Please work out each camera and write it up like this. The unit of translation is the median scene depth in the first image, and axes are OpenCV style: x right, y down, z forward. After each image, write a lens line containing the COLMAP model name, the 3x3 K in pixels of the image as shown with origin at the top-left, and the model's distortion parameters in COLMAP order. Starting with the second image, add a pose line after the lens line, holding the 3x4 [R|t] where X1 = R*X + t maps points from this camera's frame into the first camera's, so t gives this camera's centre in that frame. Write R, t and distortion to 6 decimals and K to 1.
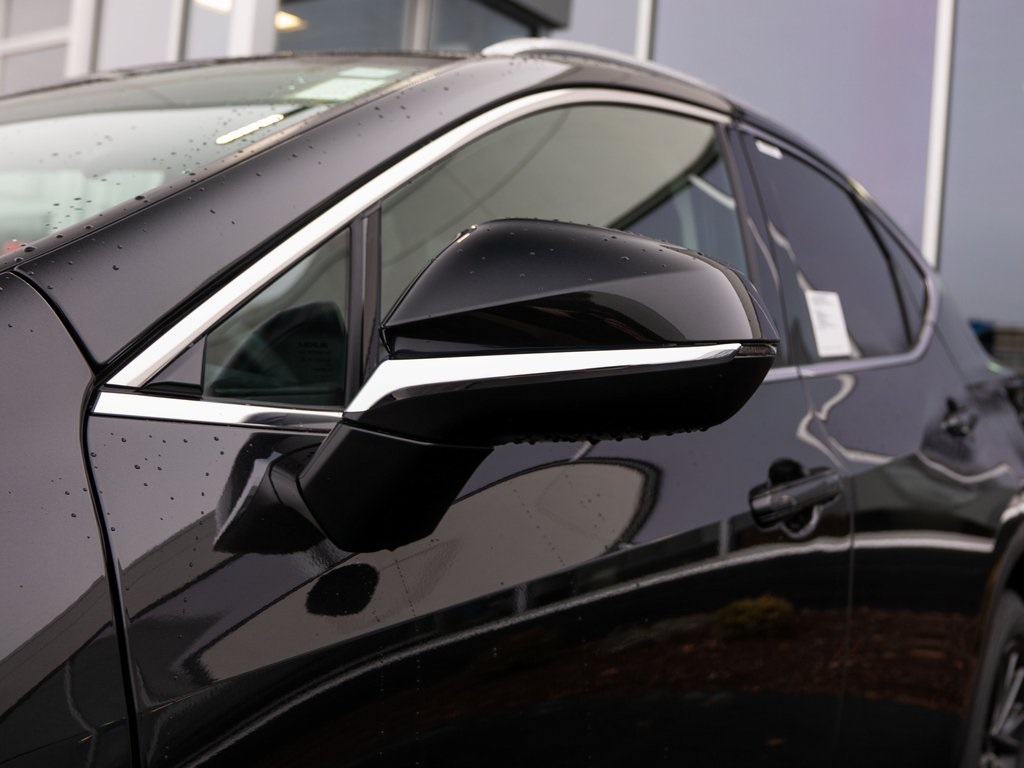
lens RADIAL K [[754.0, 0, 512.0], [0, 754.0, 384.0], [0, 0, 1]] dist [-0.000547, -0.000290]
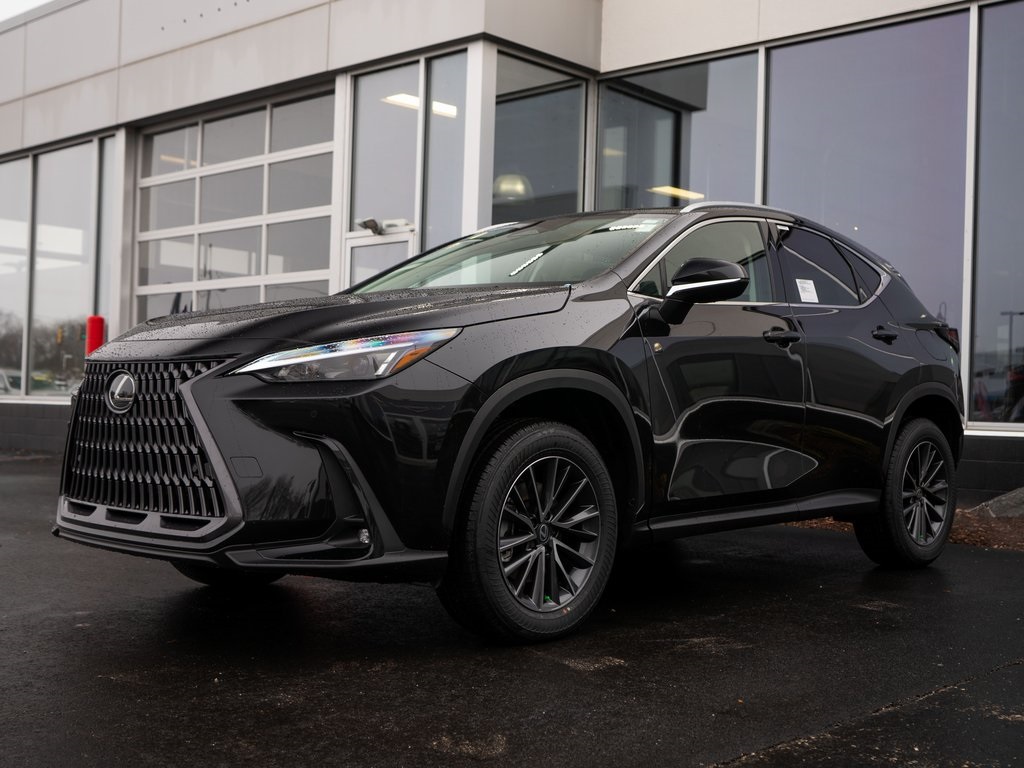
lens RADIAL K [[1111.5, 0, 512.0], [0, 1111.5, 384.0], [0, 0, 1]] dist [-0.006382, -0.019836]
pose [[0.984642, -0.068889, -0.160422, -0.073707], [0.032476, 0.975096, -0.219392, 2.276879], [0.171541, 0.210813, 0.962357, -6.457357]]
